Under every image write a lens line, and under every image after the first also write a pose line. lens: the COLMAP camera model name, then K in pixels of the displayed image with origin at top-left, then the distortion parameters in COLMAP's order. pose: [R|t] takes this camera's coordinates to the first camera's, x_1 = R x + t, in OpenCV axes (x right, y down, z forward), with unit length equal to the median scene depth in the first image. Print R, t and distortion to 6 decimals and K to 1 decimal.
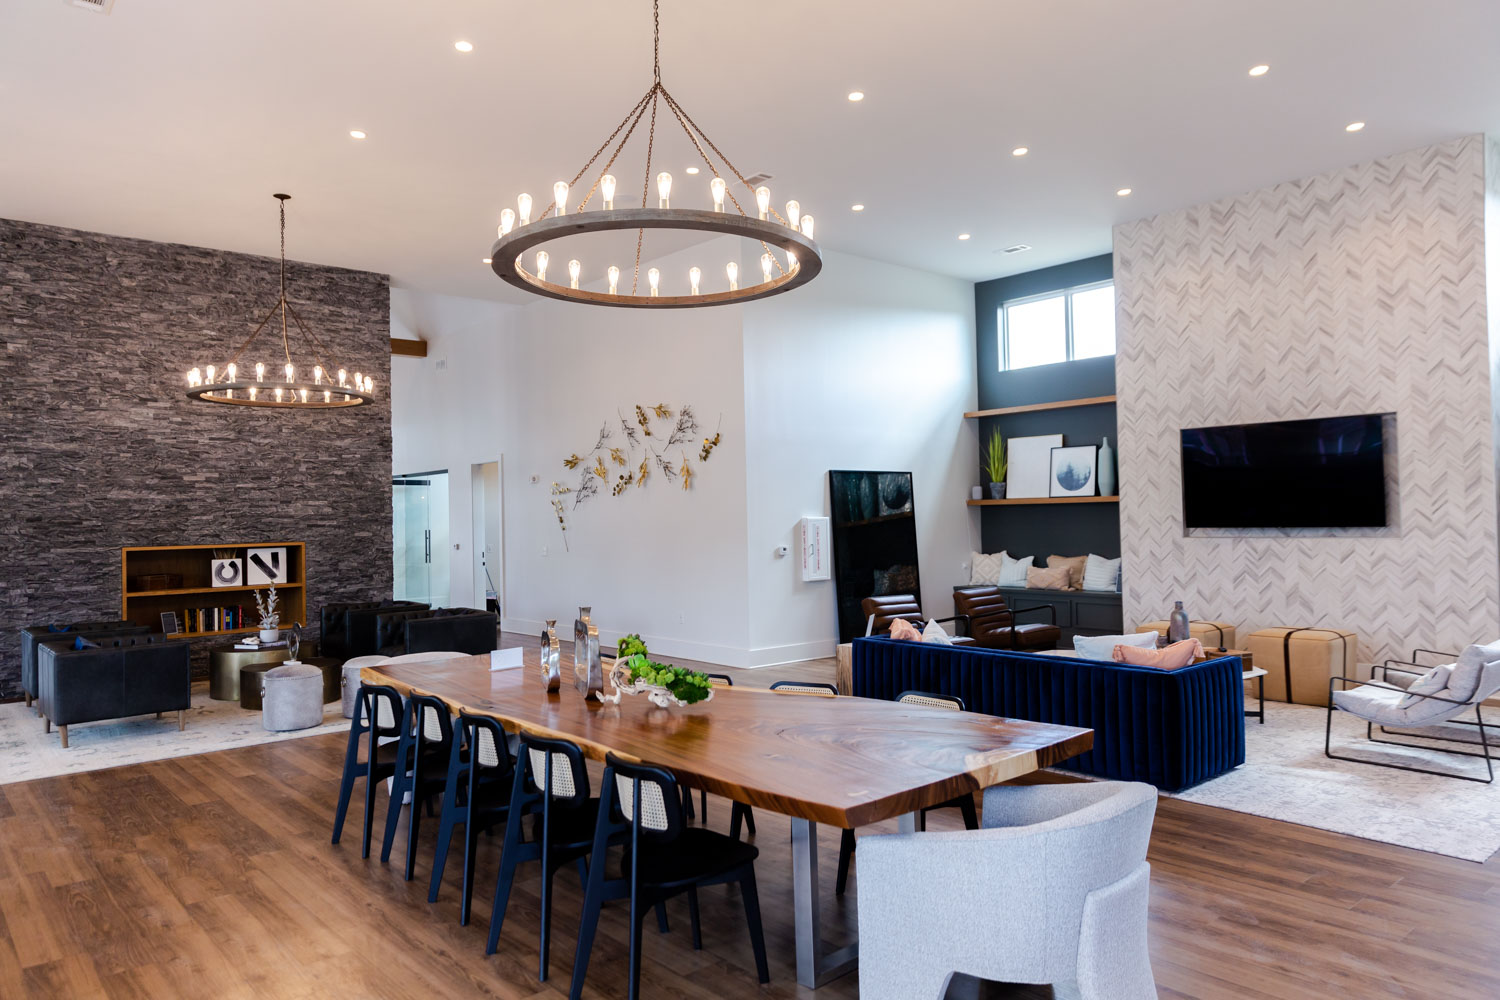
lens RADIAL K [[999.5, 0, 752.6], [0, 999.5, 497.9], [0, 0, 1]] dist [0.012225, -0.007383]
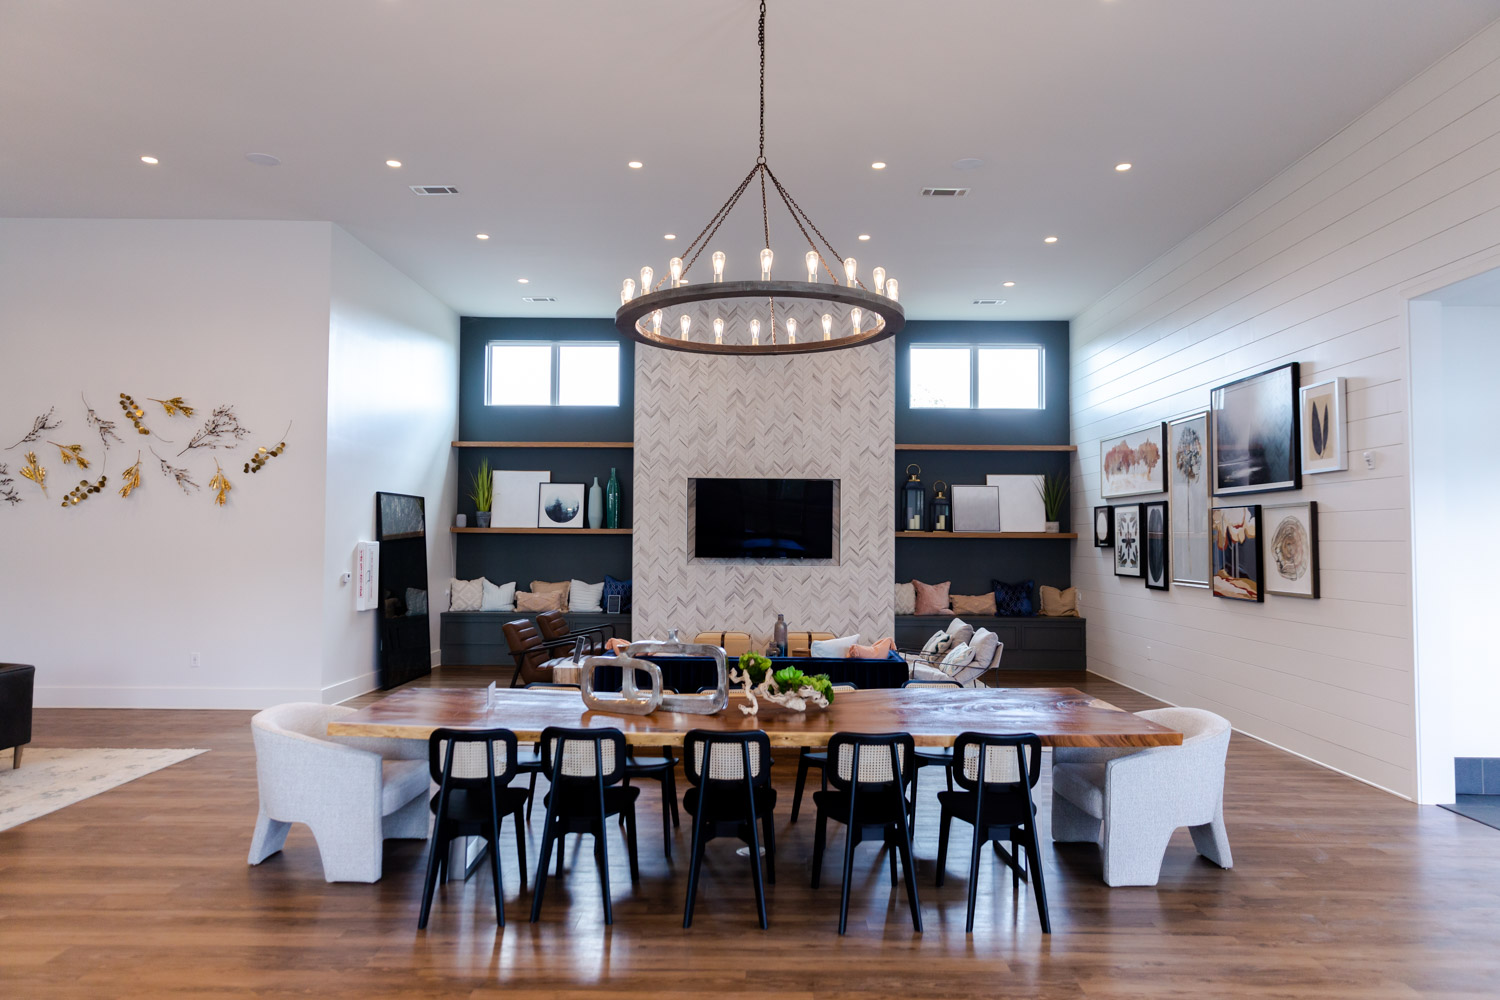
lens RADIAL K [[999.5, 0, 756.8], [0, 999.5, 499.0], [0, 0, 1]] dist [0.012225, -0.007383]
pose [[0.662058, 0.055268, 0.747412, -0.446463], [-0.036077, 0.998471, -0.041876, 0.006494], [-0.748584, 0.000760, 0.663039, 0.121020]]
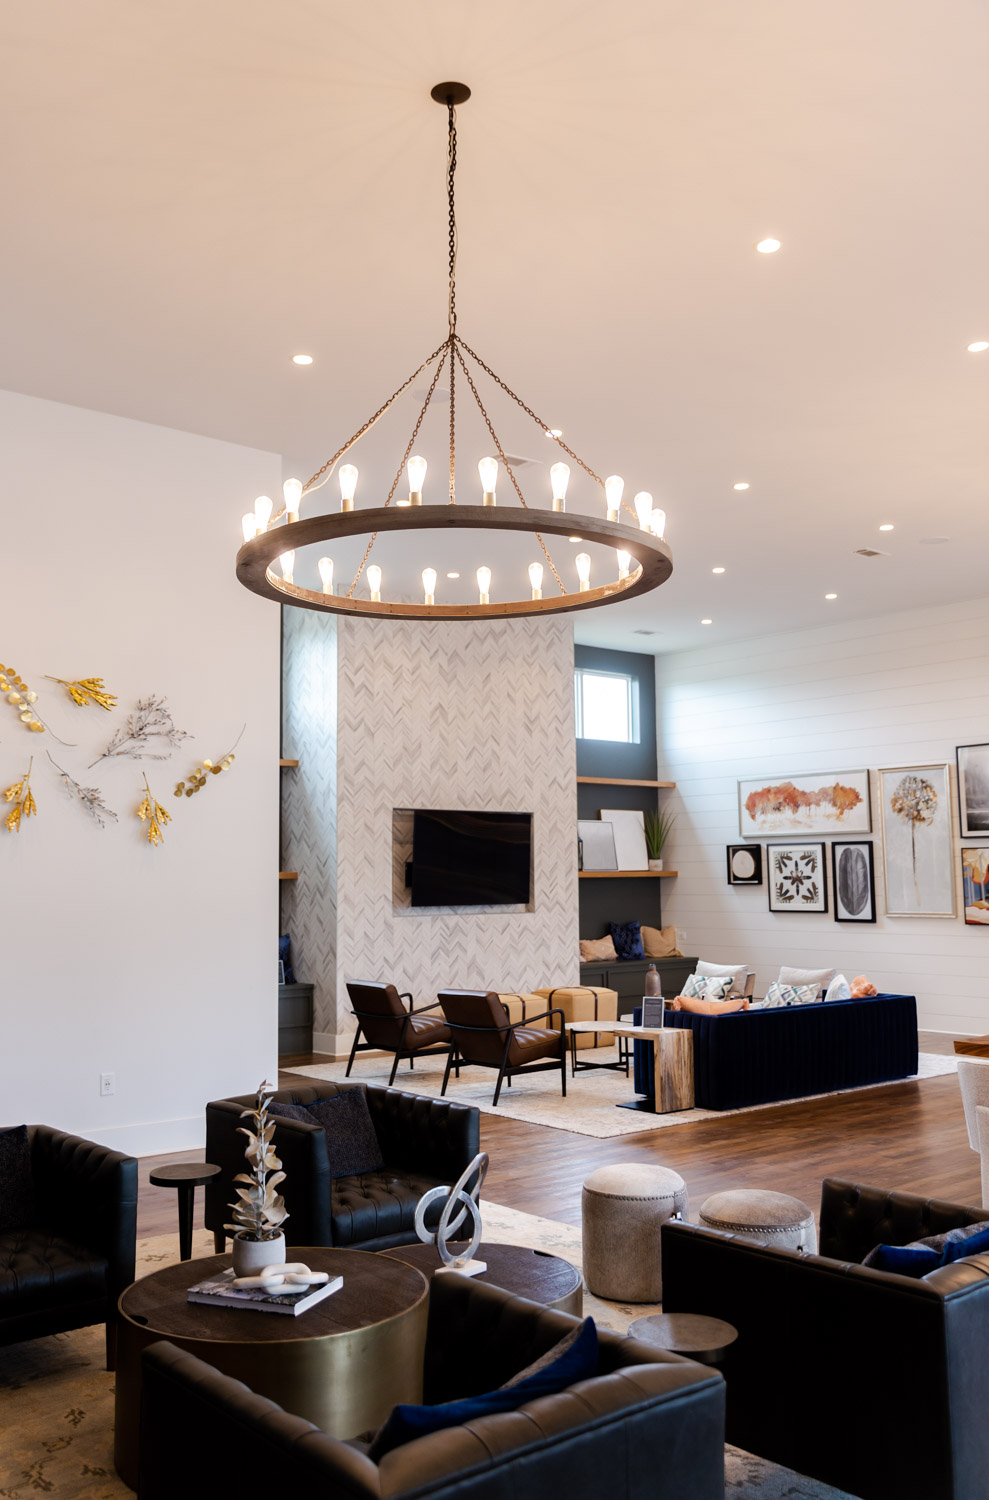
lens RADIAL K [[1305.5, 0, 487.9], [0, 1305.5, 736.2], [0, 0, 1]] dist [0.014133, 0.001321]
pose [[0.018880, 0.127315, 0.991683, -0.893843], [-0.010279, 0.991832, -0.127138, 0.025774], [-0.999769, -0.007793, 0.020034, 0.898628]]
